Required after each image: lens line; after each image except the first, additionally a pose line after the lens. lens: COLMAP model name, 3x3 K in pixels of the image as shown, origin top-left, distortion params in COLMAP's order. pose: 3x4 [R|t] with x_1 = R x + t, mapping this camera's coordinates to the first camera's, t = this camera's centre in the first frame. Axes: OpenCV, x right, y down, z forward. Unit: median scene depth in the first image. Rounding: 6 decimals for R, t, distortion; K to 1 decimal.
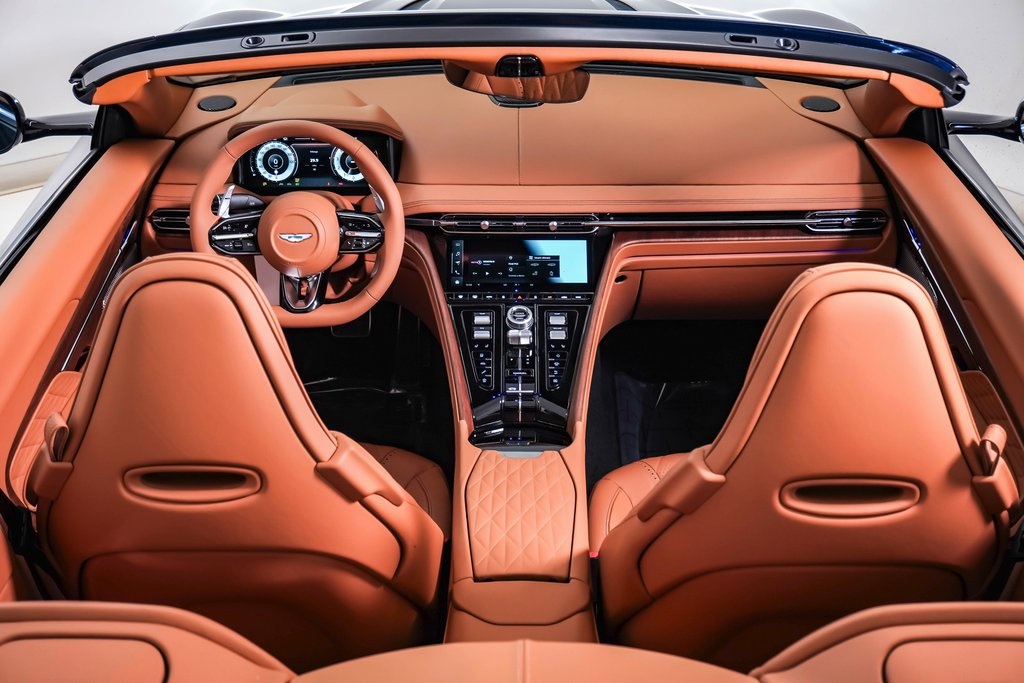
lens RADIAL K [[1318.5, 0, 512.0], [0, 1318.5, 341.5], [0, 0, 1]] dist [-0.002005, -0.004244]
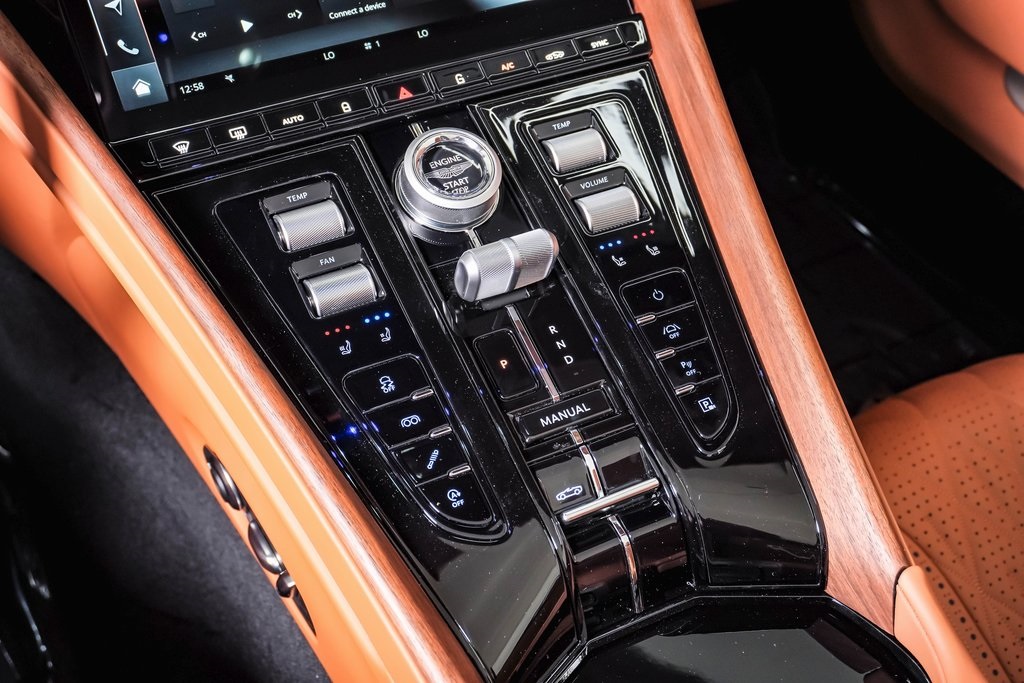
lens RADIAL K [[1364.2, 0, 512.0], [0, 1364.2, 341.5], [0, 0, 1]] dist [0.024414, -0.055709]
pose [[0.884458, -0.297539, 0.359452, -0.088669], [0.193803, 0.934981, 0.297072, -0.065234], [-0.424471, -0.193084, 0.884615, 0.764207]]
